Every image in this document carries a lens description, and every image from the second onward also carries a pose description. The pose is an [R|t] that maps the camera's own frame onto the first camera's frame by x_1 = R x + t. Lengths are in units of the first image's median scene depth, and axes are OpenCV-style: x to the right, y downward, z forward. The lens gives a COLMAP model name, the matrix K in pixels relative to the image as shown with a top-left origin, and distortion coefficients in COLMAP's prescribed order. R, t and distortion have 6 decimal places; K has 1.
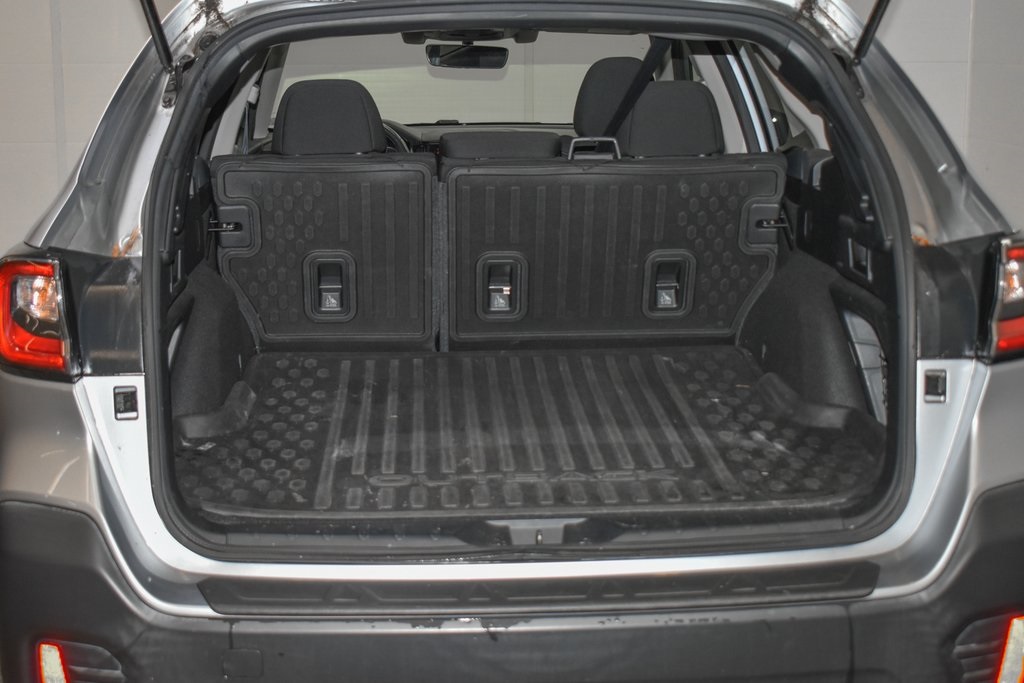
lens RADIAL K [[1619.4, 0, 512.0], [0, 1619.4, 341.5], [0, 0, 1]] dist [-0.016469, 0.104460]
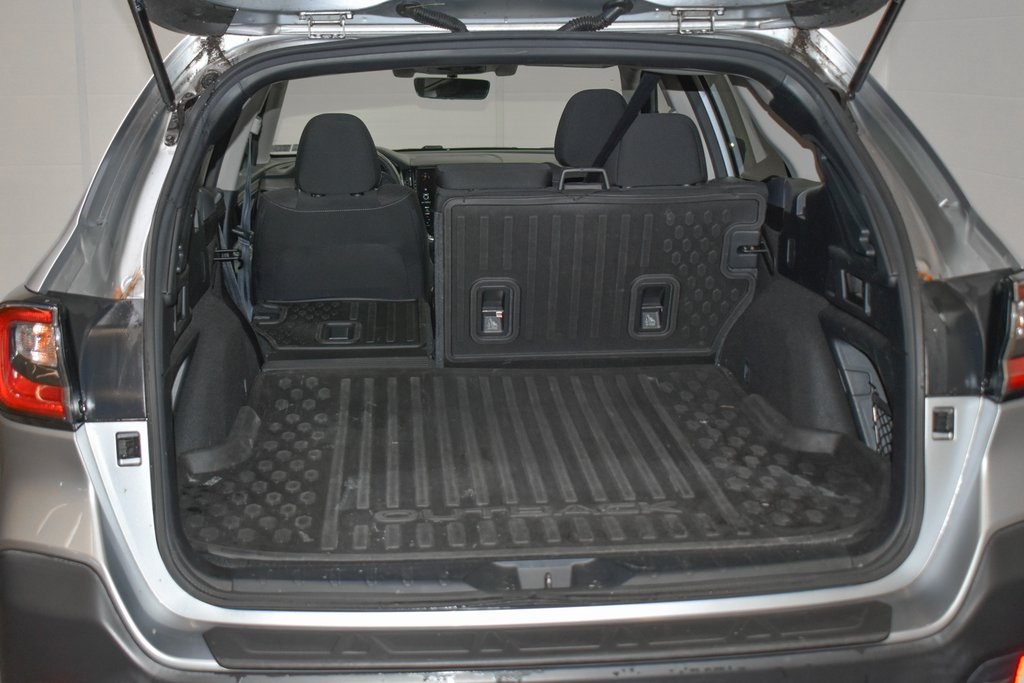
lens RADIAL K [[1355.1, 0, 489.2], [0, 1355.1, 340.5], [0, 0, 1]] dist [-0.011061, -0.024184]
pose [[0.999920, -0.006357, 0.010955, -0.025047], [0.006216, 0.999898, 0.012821, -0.033002], [-0.011035, -0.012752, 0.999858, 0.156438]]
